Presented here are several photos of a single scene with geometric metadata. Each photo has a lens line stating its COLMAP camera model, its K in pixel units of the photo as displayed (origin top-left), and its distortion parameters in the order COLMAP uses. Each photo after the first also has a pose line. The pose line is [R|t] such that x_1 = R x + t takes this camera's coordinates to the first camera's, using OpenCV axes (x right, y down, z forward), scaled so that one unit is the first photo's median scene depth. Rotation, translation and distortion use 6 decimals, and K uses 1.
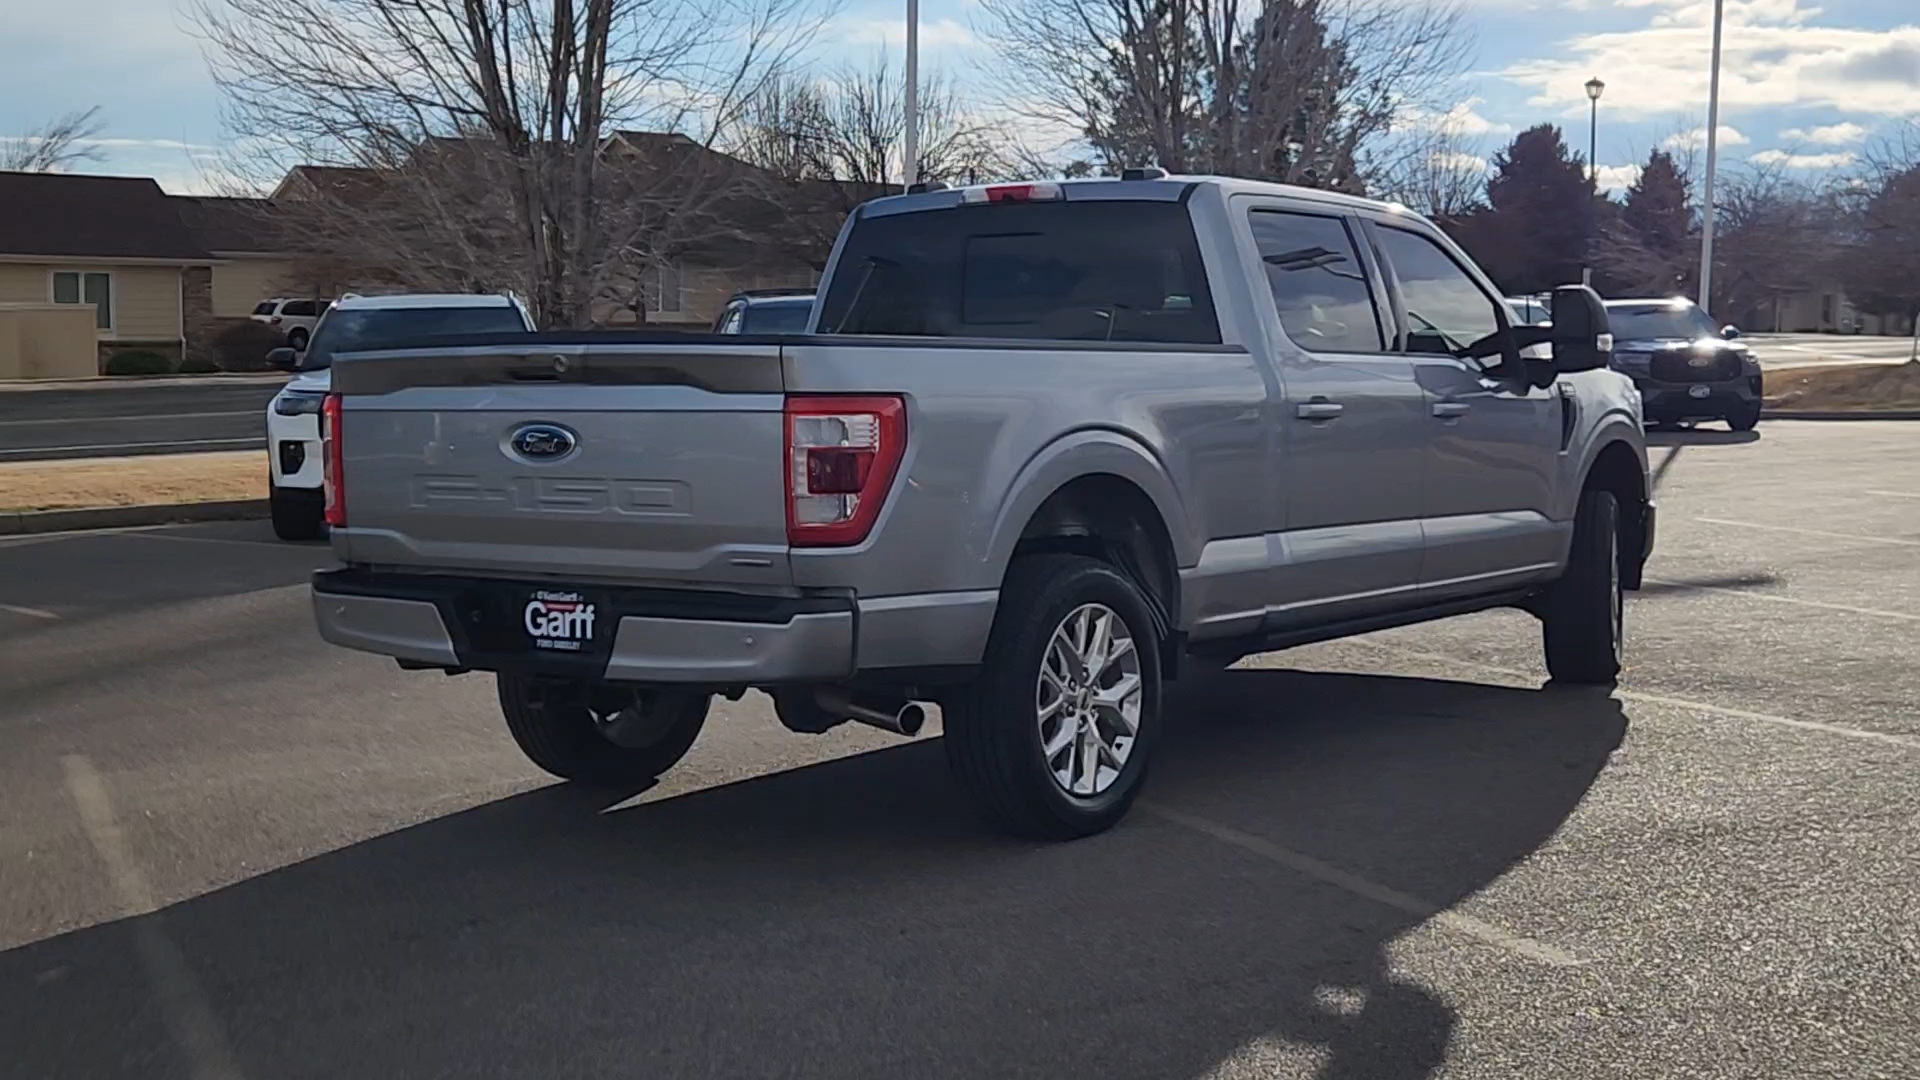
lens RADIAL K [[2477.0, 0, 959.3], [0, 2477.0, 536.7], [0, 0, 1]] dist [0.035763, 0.000000]
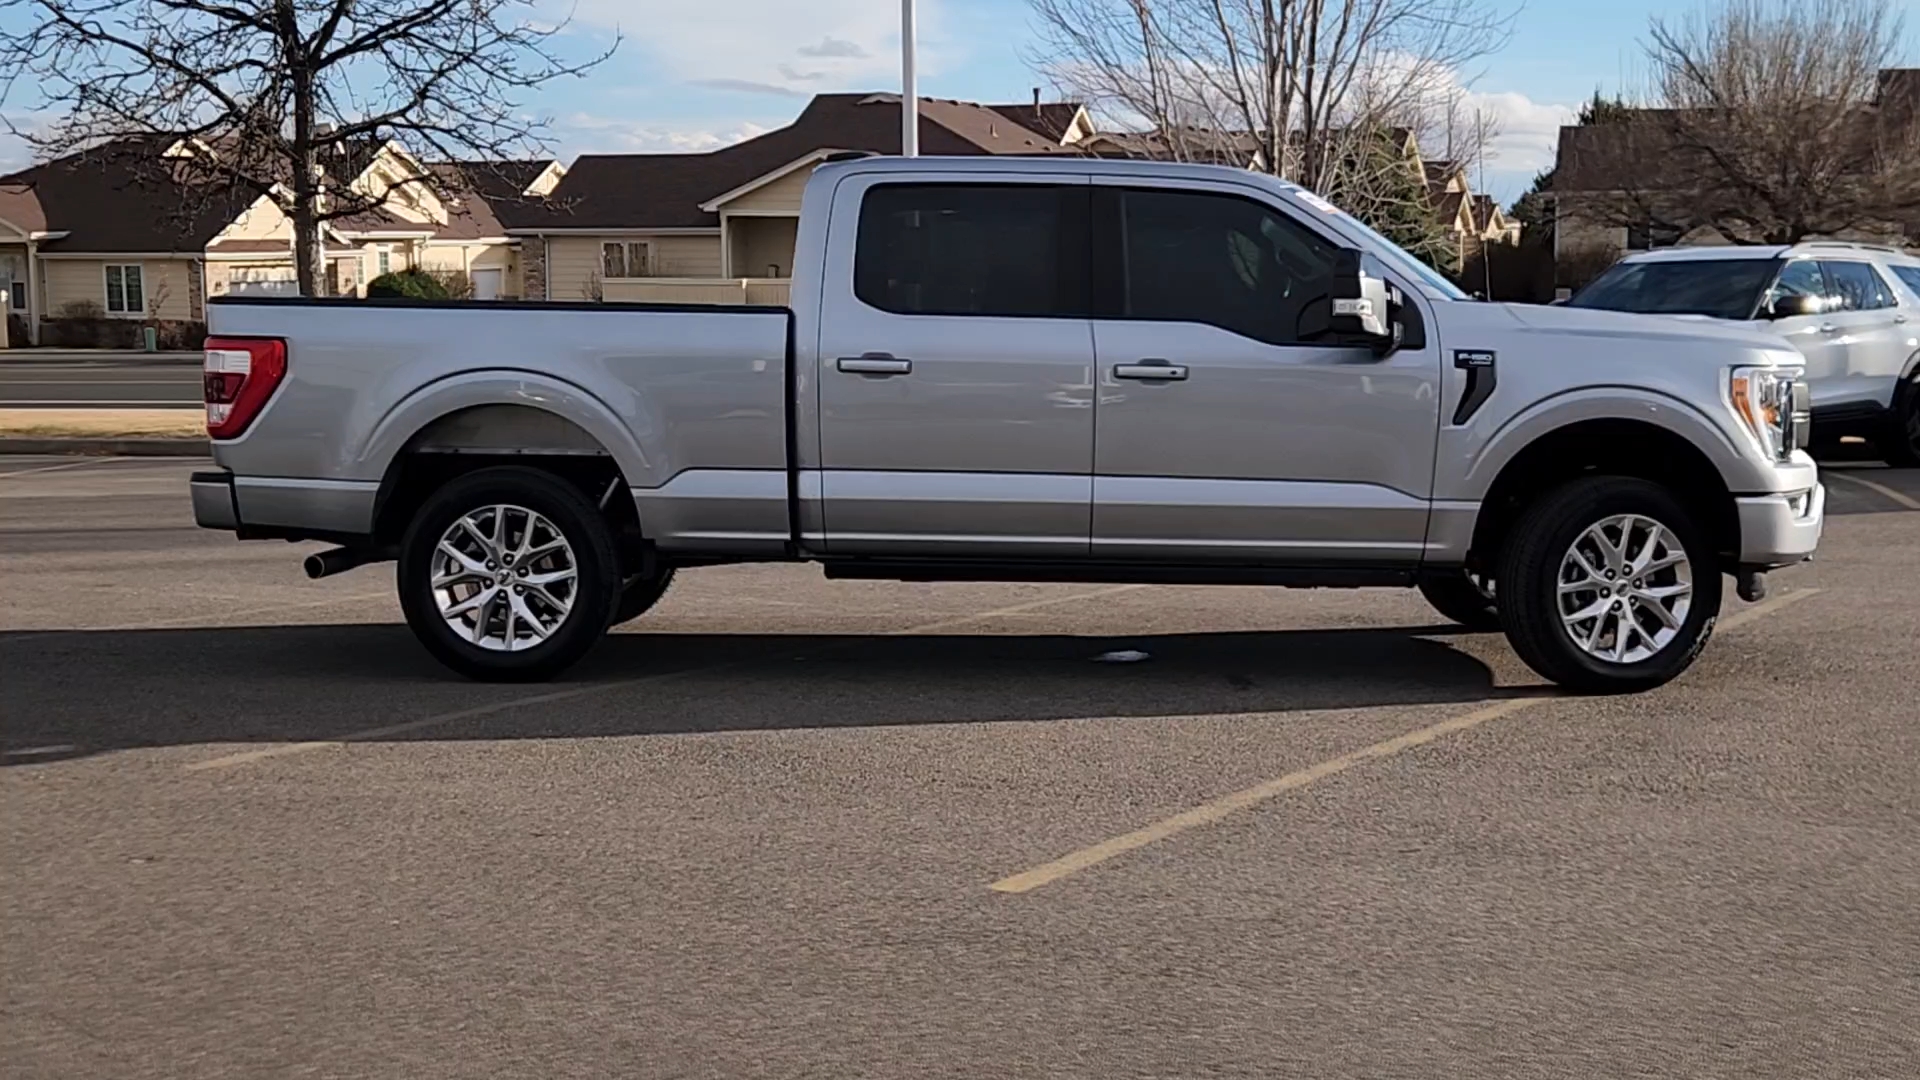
lens RADIAL K [[2477.0, 0, 951.9], [0, 2477.0, 536.4], [0, 0, 1]] dist [0.035763, 0.000000]
pose [[0.554258, 0.087166, -0.827768, 1.208369], [-0.068085, 0.995917, 0.059284, -0.047334], [0.829556, 0.023500, 0.557929, 0.447771]]
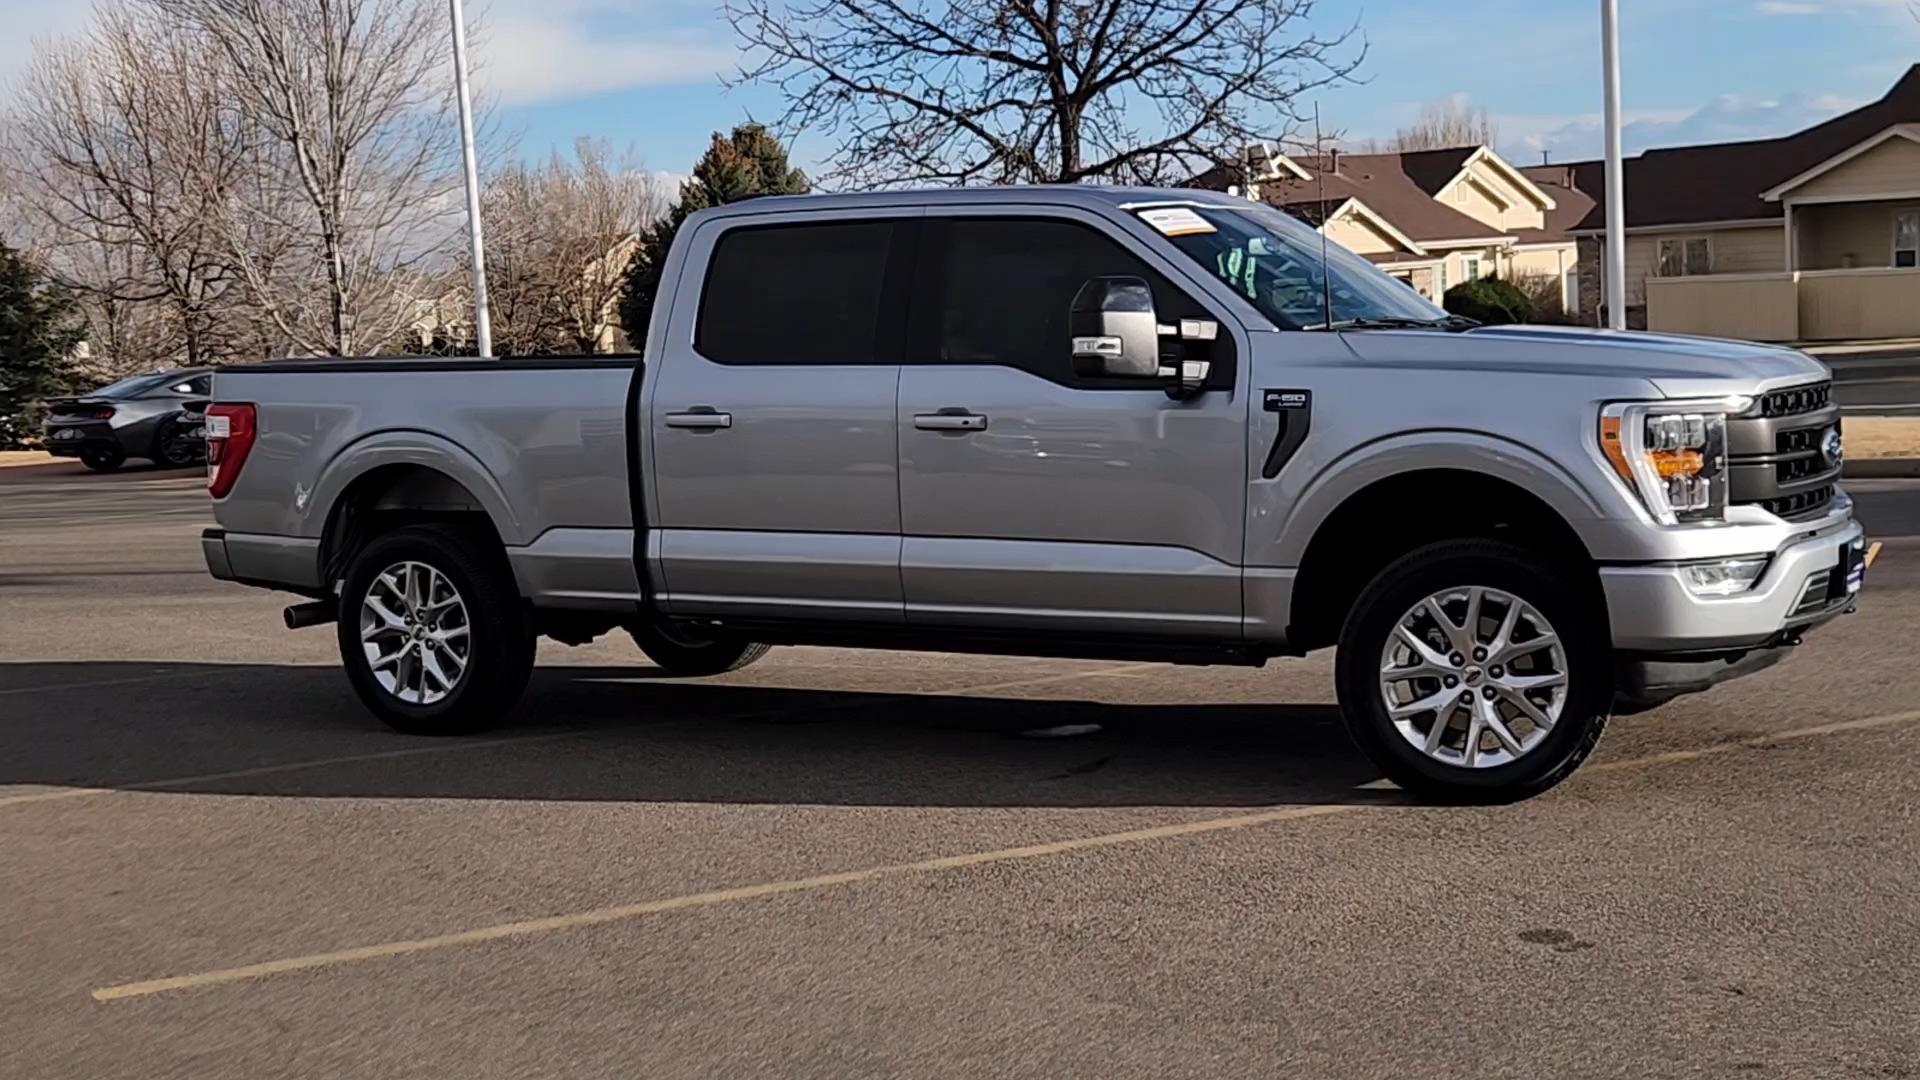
lens RADIAL K [[2477.0, 0, 949.1], [0, 2477.0, 539.1], [0, 0, 1]] dist [0.035763, 0.000000]
pose [[0.099431, 0.088710, -0.991082, 1.345286], [-0.036511, 0.995673, 0.085458, -0.105024], [0.994374, 0.027688, 0.102240, 1.100407]]
